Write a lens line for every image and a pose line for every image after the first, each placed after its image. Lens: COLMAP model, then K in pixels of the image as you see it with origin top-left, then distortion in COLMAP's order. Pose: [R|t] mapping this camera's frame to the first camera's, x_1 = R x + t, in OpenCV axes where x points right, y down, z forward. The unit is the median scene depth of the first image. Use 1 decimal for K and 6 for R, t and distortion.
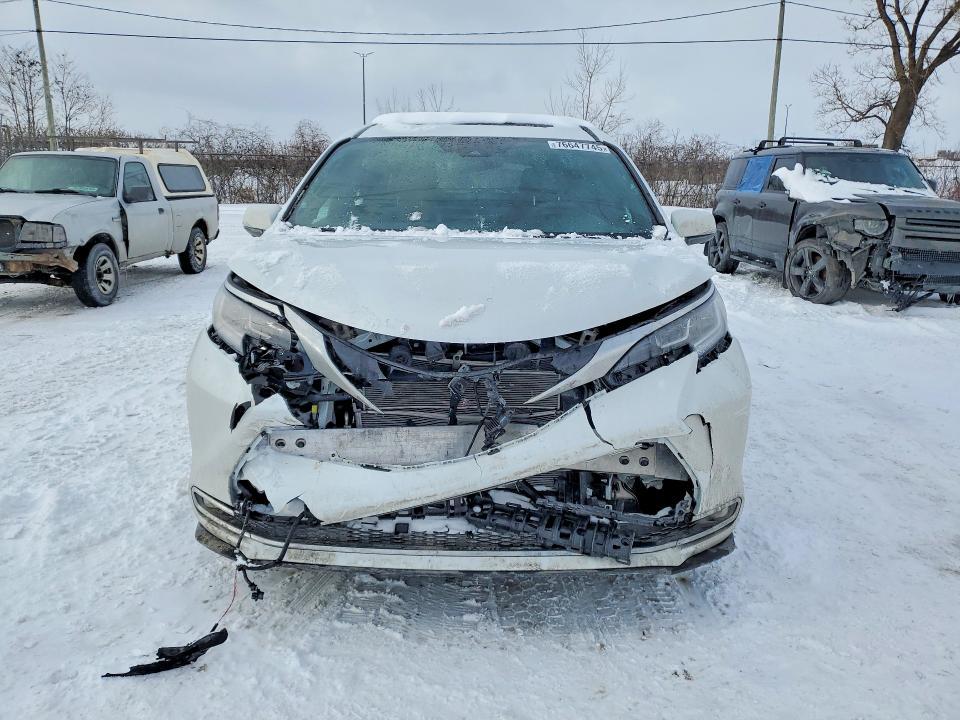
lens RADIAL K [[742.3, 0, 475.9], [0, 742.3, 358.9], [0, 0, 1]] dist [0.016221, 0.000864]
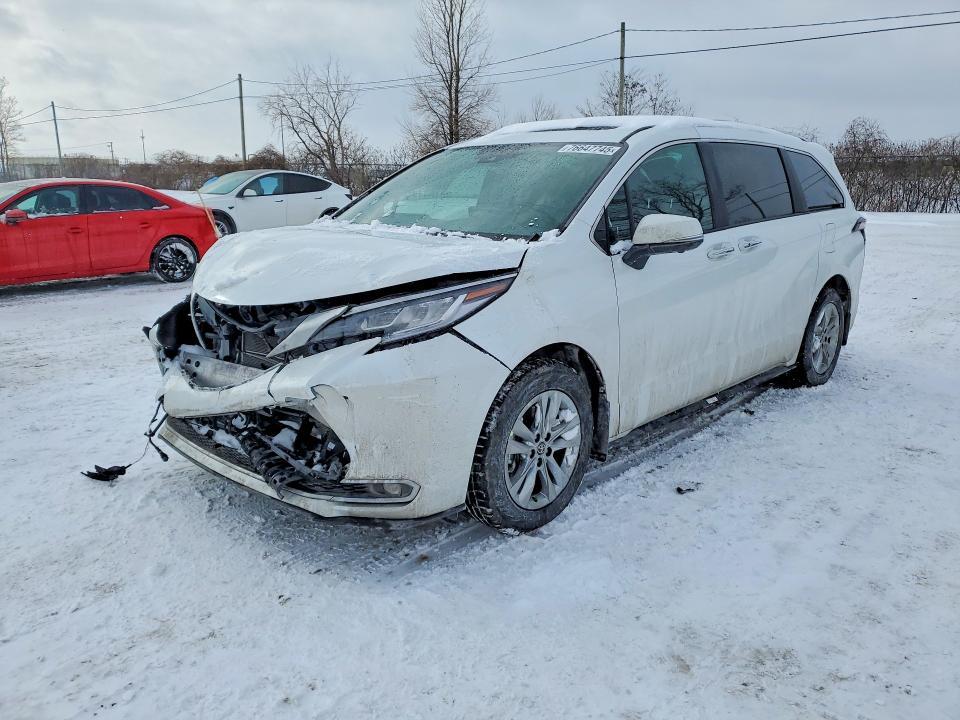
lens RADIAL K [[742.3, 0, 475.9], [0, 742.3, 358.9], [0, 0, 1]] dist [0.016221, 0.000864]
pose [[0.731579, 0.147400, -0.665632, 0.794887], [-0.151272, 0.987106, 0.052328, -0.040290], [0.664762, 0.062410, 0.744444, 0.189204]]
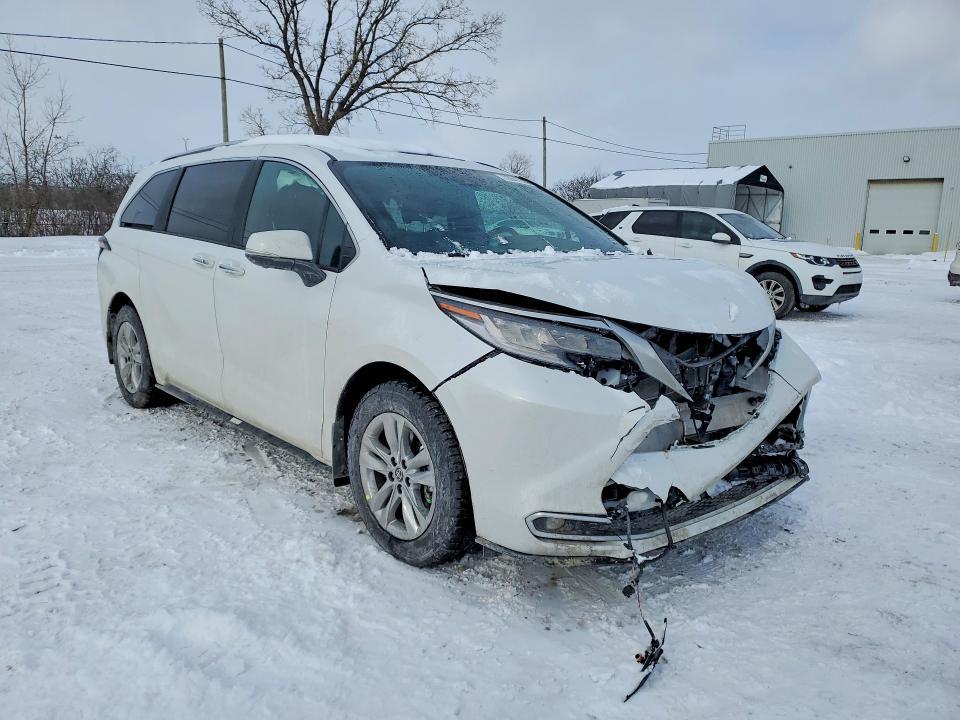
lens RADIAL K [[742.3, 0, 475.9], [0, 742.3, 358.9], [0, 0, 1]] dist [0.016221, 0.000864]
pose [[0.730480, -0.120728, 0.672178, -0.777681], [0.147507, 0.988909, 0.017313, -0.043192], [-0.666813, 0.086504, 0.740187, 0.225418]]
